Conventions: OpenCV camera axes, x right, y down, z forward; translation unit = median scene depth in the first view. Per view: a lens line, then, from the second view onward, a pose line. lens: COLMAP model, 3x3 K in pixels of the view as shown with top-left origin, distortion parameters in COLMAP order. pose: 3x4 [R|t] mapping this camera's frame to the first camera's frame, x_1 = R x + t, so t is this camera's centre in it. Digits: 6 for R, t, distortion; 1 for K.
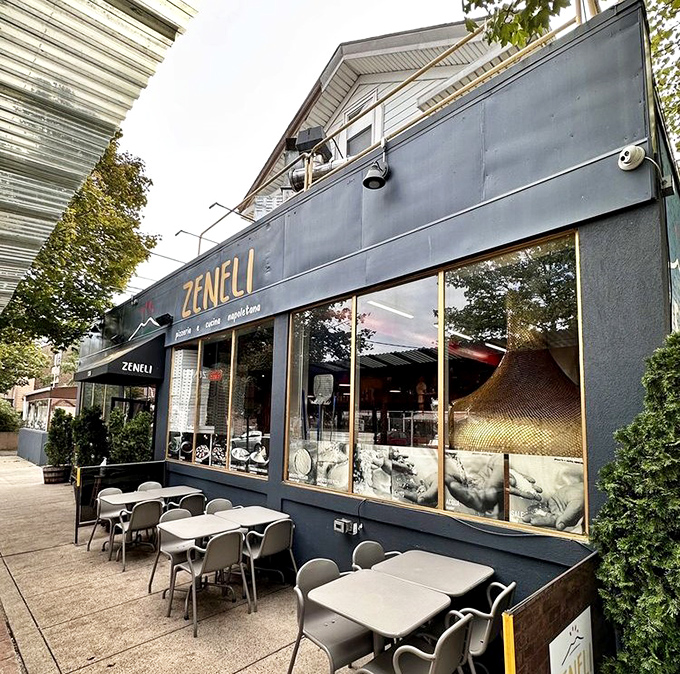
lens RADIAL K [[610.5, 0, 340.0], [0, 610.5, 337.0], [0, 0, 1]] dist [0.000860, -0.001221]
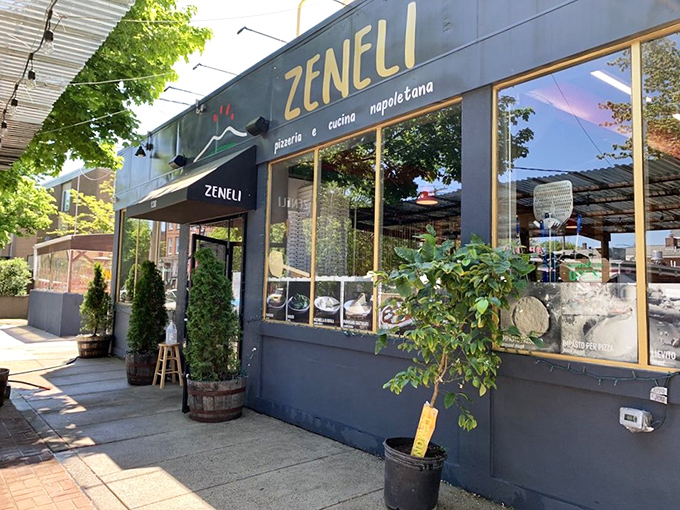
lens RADIAL K [[516.0, 0, 340.0], [0, 516.0, 188.2], [0, 0, 1]] dist [0.004803, 0.001260]
pose [[0.994742, -0.041902, 0.093449, -0.257270], [0.042414, 0.999094, -0.003501, 0.053000], [-0.093217, 0.007446, 0.995618, 0.401712]]
